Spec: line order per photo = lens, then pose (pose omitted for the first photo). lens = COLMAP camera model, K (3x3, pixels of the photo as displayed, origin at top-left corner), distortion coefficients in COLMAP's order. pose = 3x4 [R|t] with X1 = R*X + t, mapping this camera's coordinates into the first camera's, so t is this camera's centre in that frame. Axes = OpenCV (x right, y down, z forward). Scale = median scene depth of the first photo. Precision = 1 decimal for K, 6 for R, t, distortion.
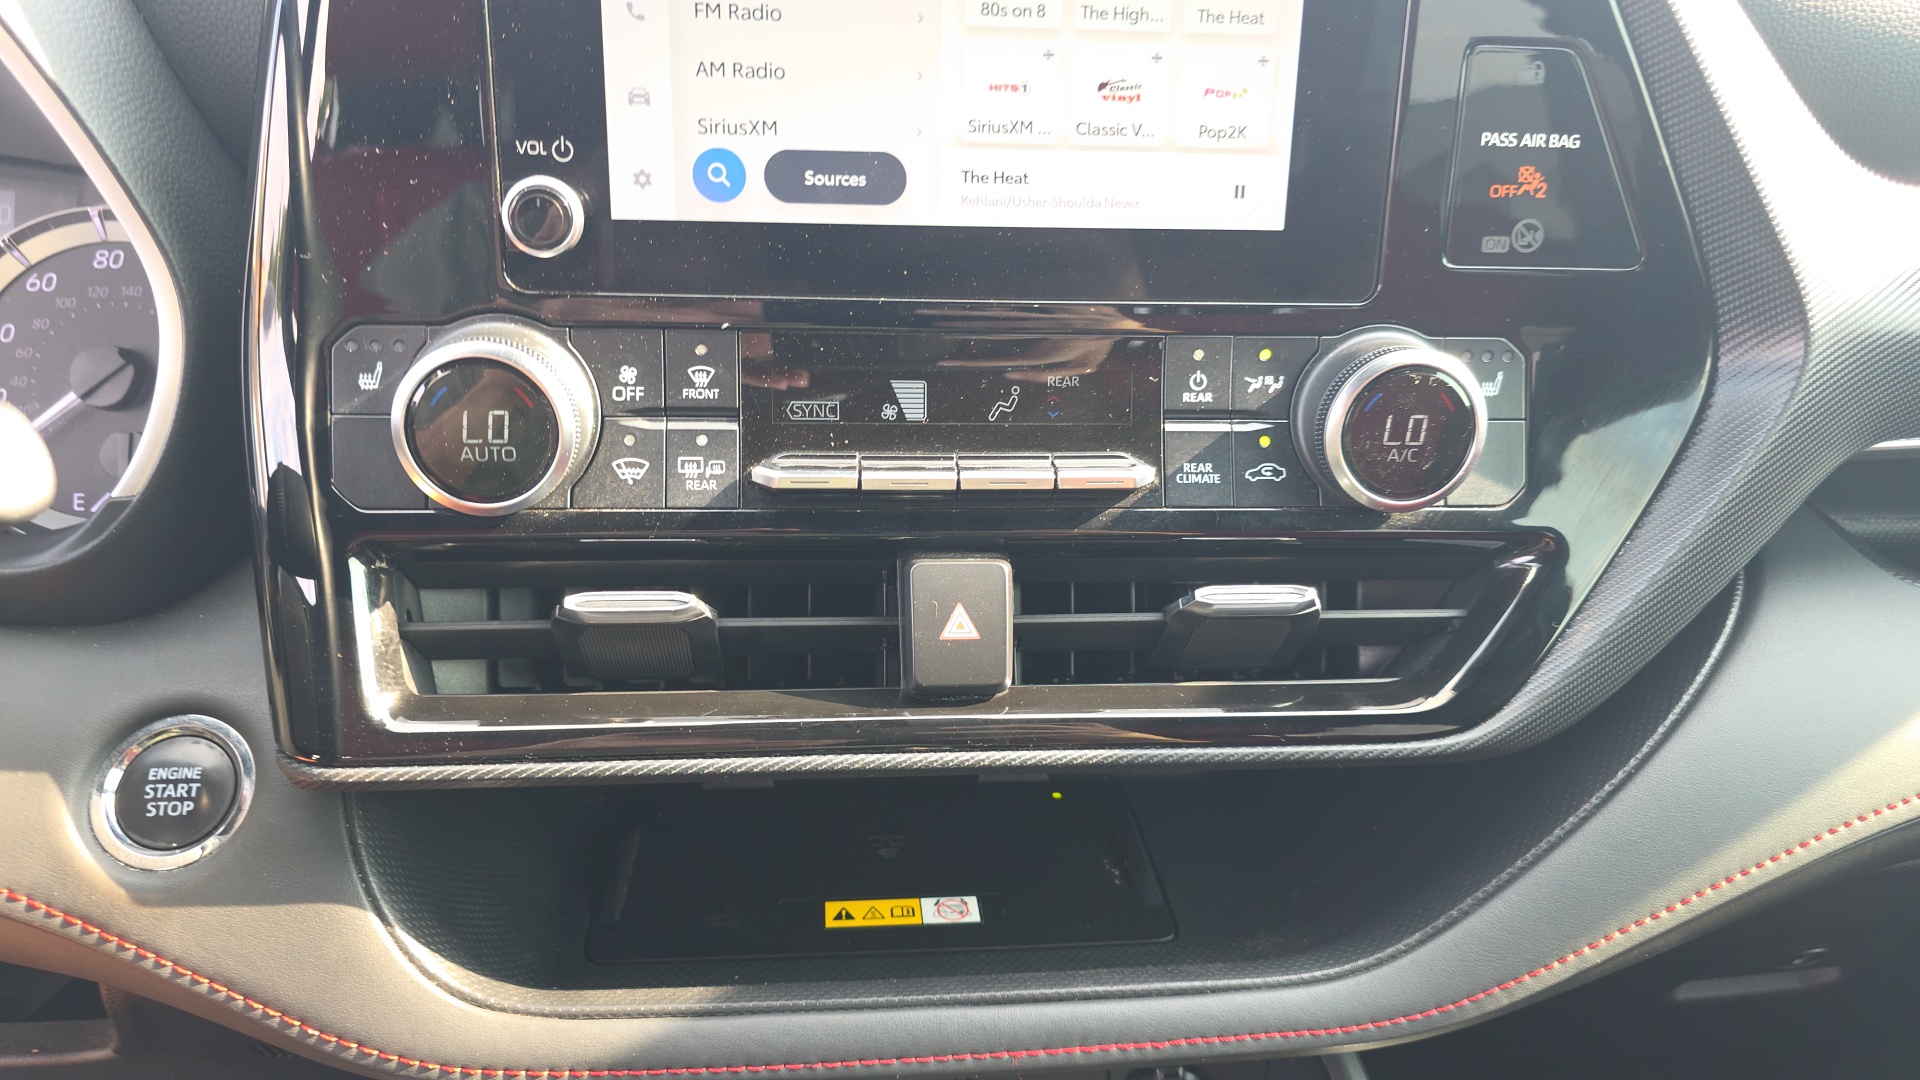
lens RADIAL K [[1308.5, 0, 970.3], [0, 1308.5, 526.9], [0, 0, 1]] dist [0.041108, -0.052208]
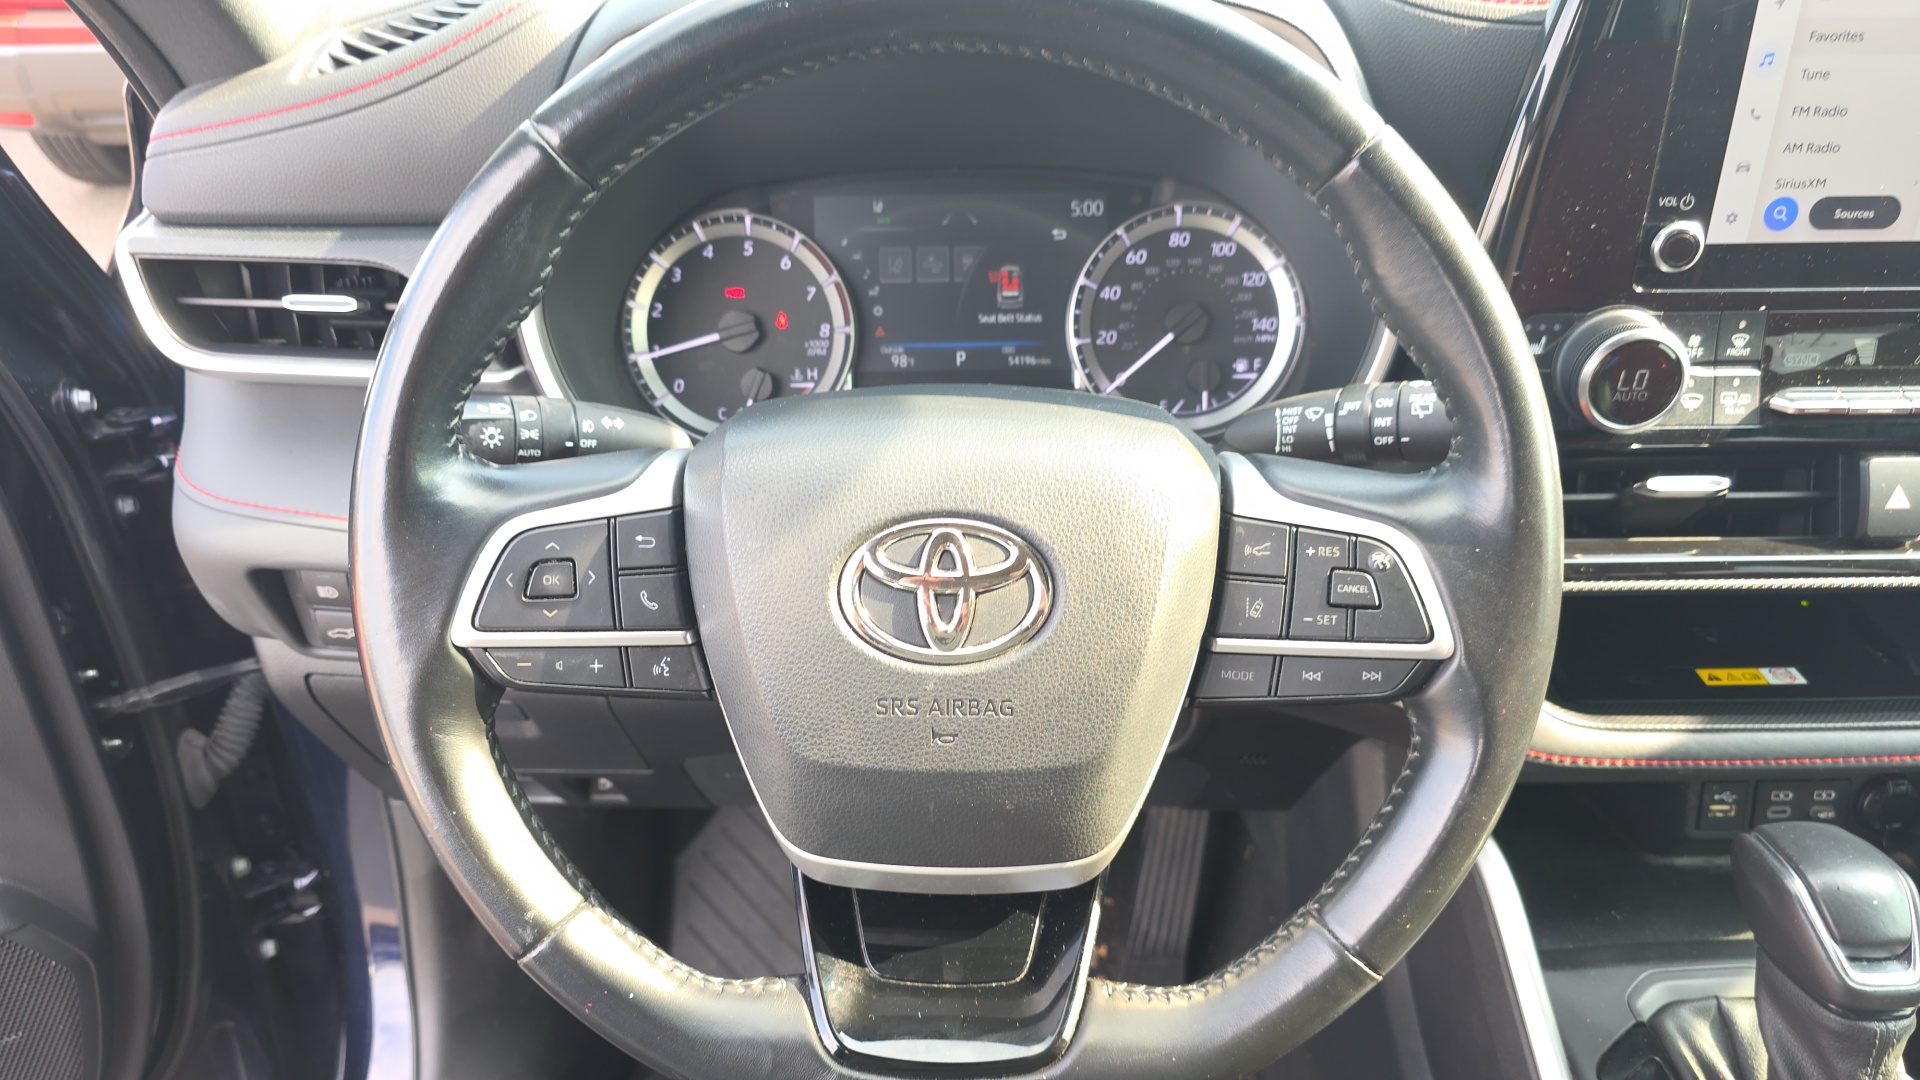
lens RADIAL K [[1308.5, 0, 952.8], [0, 1308.5, 562.7], [0, 0, 1]] dist [0.041108, -0.052208]
pose [[0.994583, 0.008225, -0.103620, -0.962885], [0.010399, 0.983990, 0.177919, -0.142476], [0.103425, -0.178033, 0.978574, -0.680781]]
